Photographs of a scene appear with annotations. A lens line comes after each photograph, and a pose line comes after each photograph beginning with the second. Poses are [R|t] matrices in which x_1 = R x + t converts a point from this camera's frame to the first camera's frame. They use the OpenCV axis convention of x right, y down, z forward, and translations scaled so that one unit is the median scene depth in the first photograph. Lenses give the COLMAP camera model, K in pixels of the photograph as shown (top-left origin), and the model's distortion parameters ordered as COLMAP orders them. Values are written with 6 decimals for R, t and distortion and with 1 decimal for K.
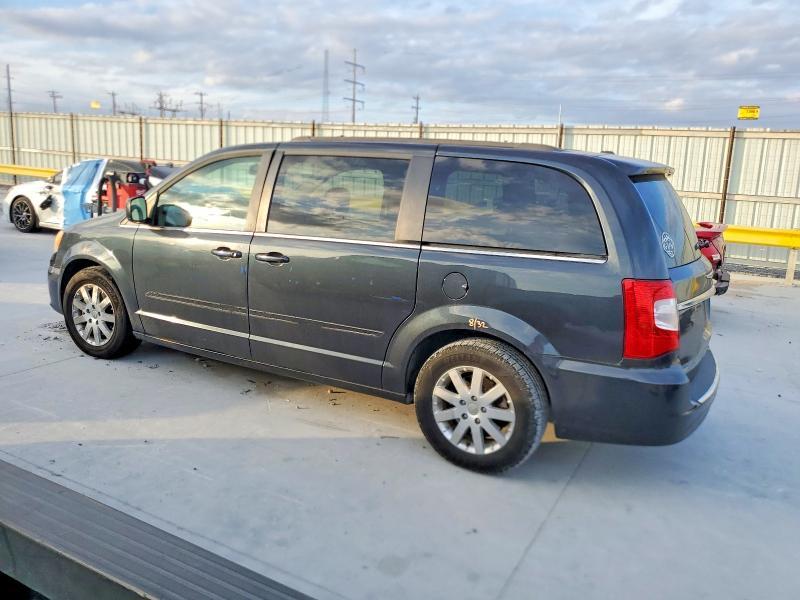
lens RADIAL K [[655.7, 0, 400.0], [0, 655.7, 300.0], [0, 0, 1]] dist [-0.000092, 0.001697]
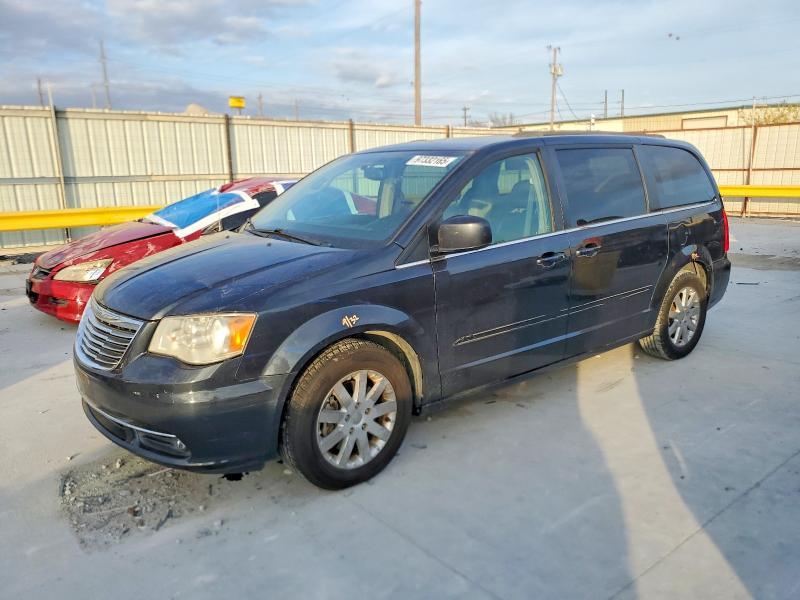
lens RADIAL K [[655.7, 0, 400.0], [0, 655.7, 300.0], [0, 0, 1]] dist [-0.000092, 0.001697]
pose [[0.328138, -0.243712, 0.912650, -0.506905], [0.215044, 0.960050, 0.179052, -0.096812], [-0.919827, 0.137506, 0.367438, 0.361745]]
